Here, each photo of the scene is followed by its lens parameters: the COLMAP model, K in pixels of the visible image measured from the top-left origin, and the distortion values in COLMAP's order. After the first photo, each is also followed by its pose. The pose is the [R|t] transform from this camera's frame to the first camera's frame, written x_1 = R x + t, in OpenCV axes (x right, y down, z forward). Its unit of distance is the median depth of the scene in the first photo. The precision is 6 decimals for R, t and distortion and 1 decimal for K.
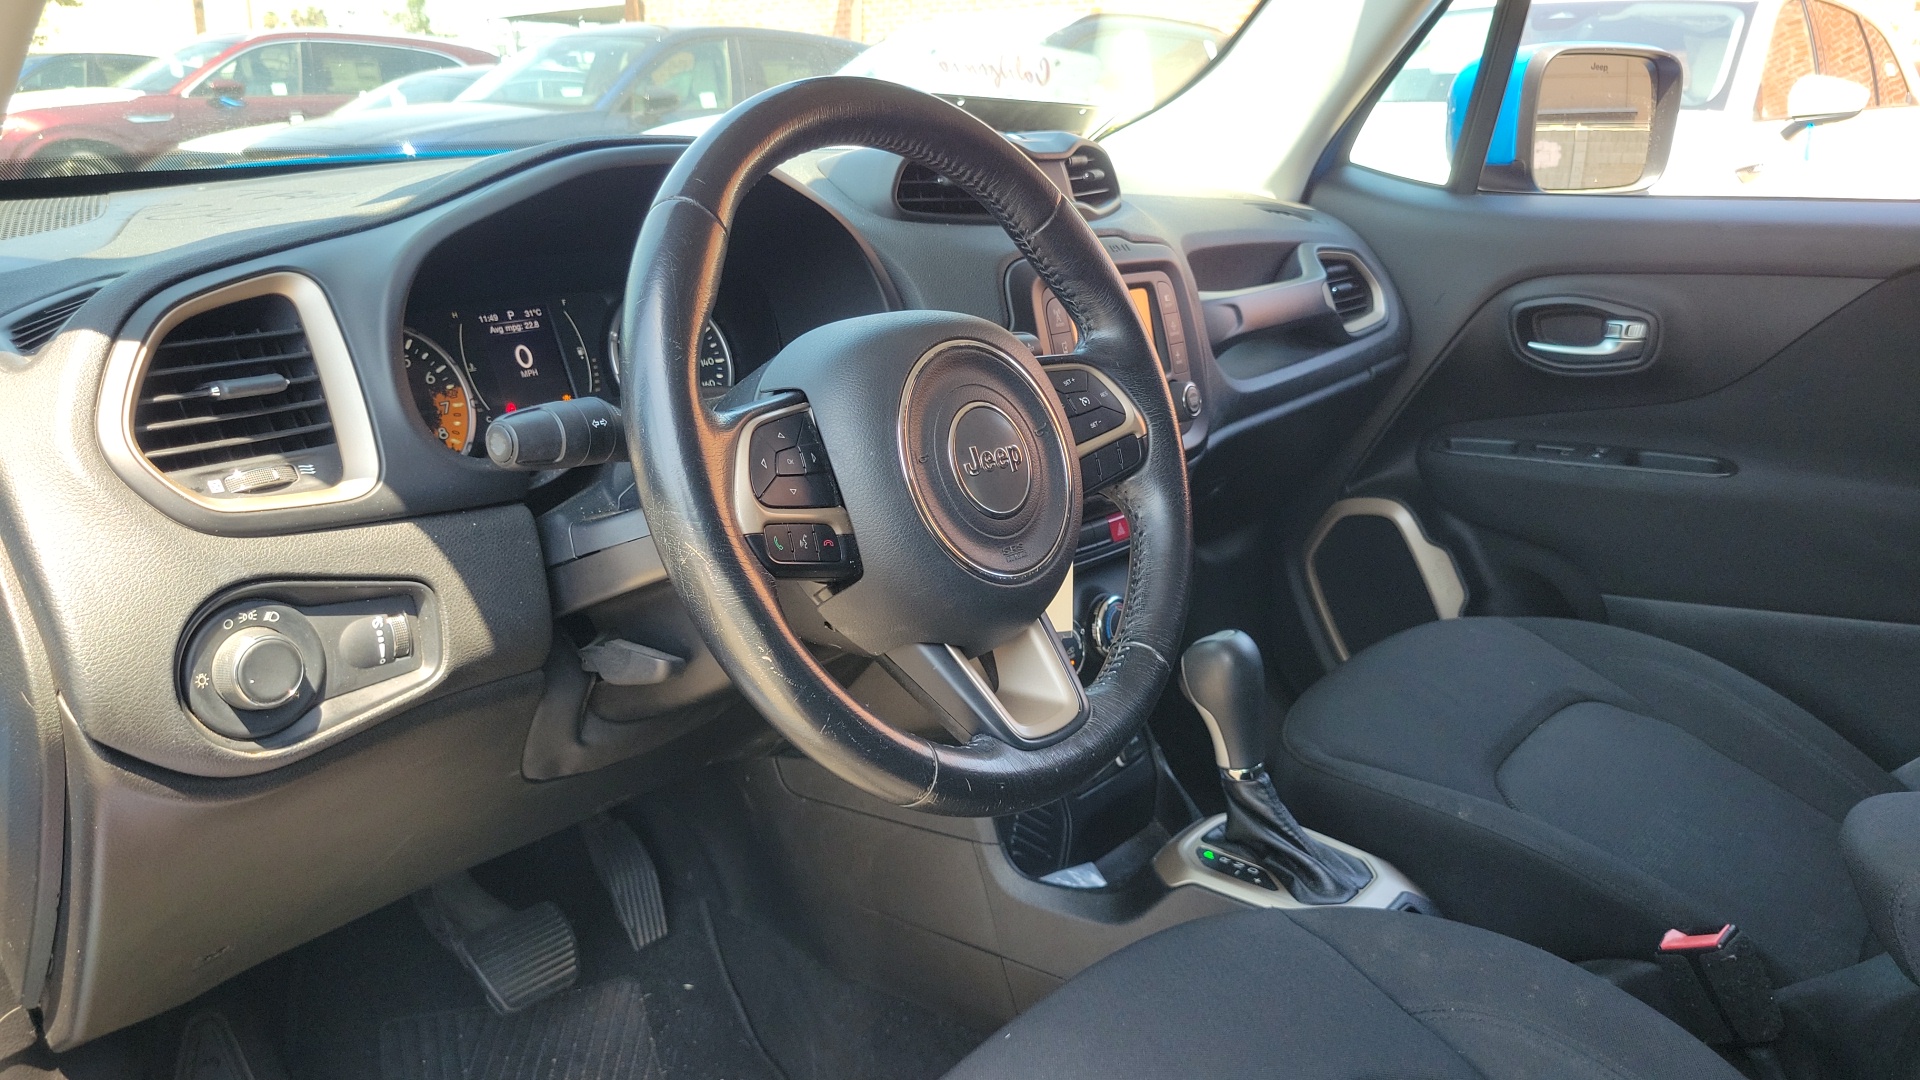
lens RADIAL K [[1439.3, 0, 954.9], [0, 1439.3, 532.0], [0, 0, 1]] dist [0.002314, 0.002530]
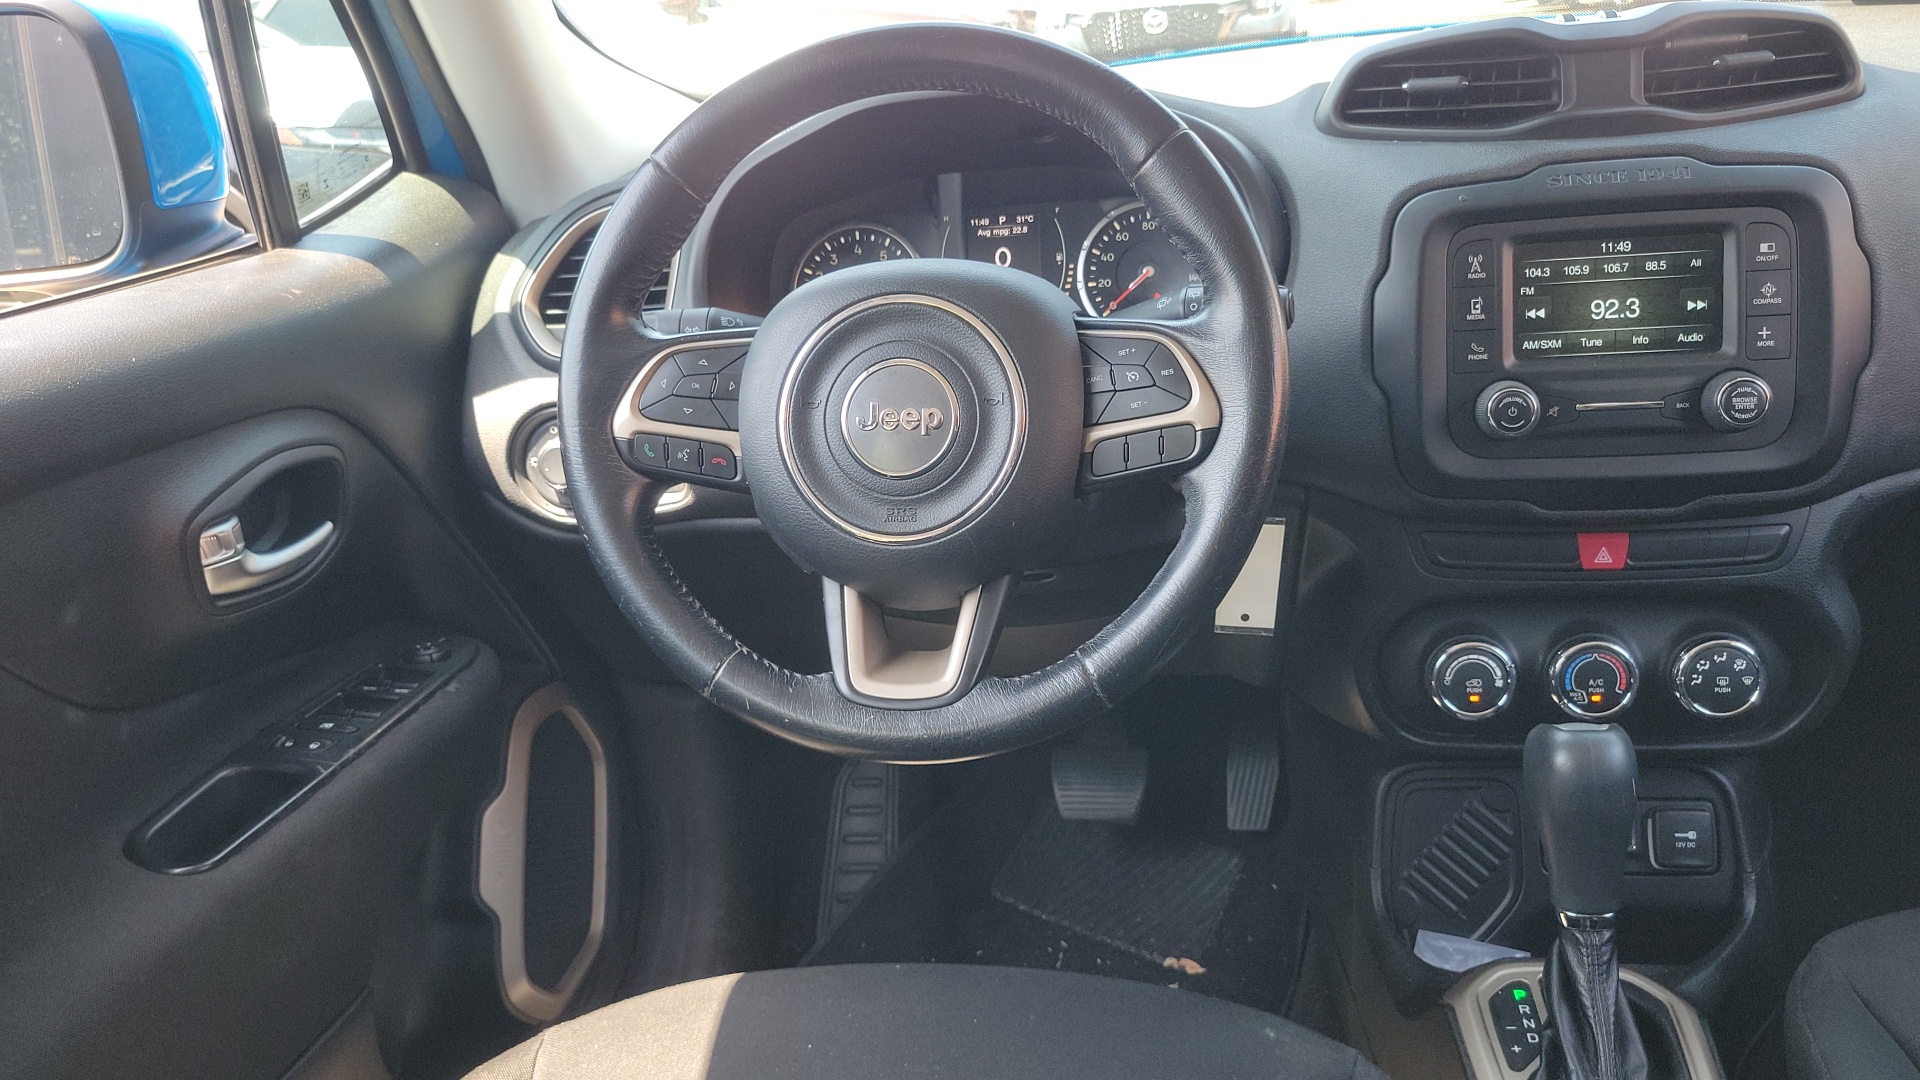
lens RADIAL K [[1452.0, 0, 960.3], [0, 1452.0, 536.0], [0, 0, 1]] dist [0.016748, -0.000390]
pose [[0.496013, 0.253489, -0.830490, 0.829657], [-0.149467, 0.967088, 0.205913, -0.170248], [0.855354, 0.021996, 0.517576, 0.466840]]
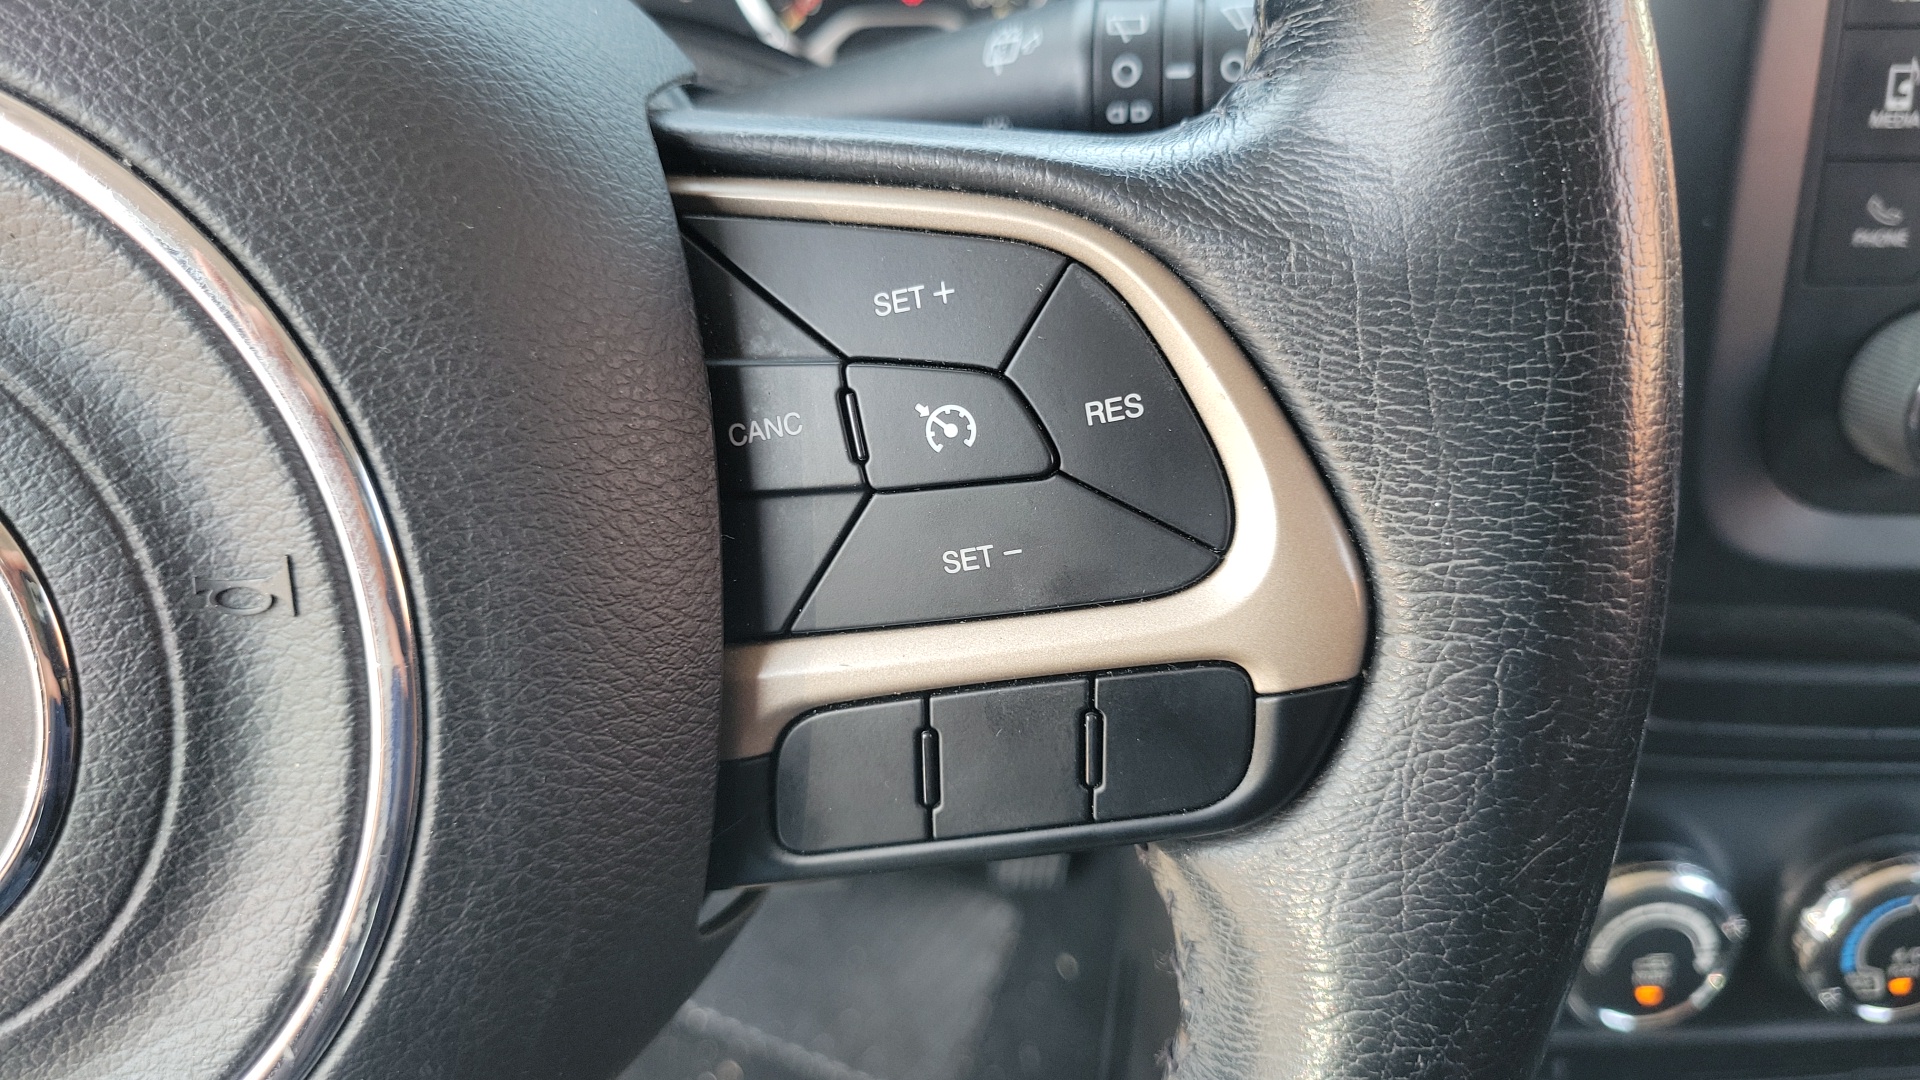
lens RADIAL K [[1523.9, 0, 959.1], [0, 1523.9, 528.4], [0, 0, 1]] dist [-0.008298, -0.007986]
pose [[0.660336, 0.399718, -0.635753, 0.226040], [-0.199912, 0.909593, 0.364248, -0.160745], [0.723872, -0.113431, 0.680545, 0.896302]]
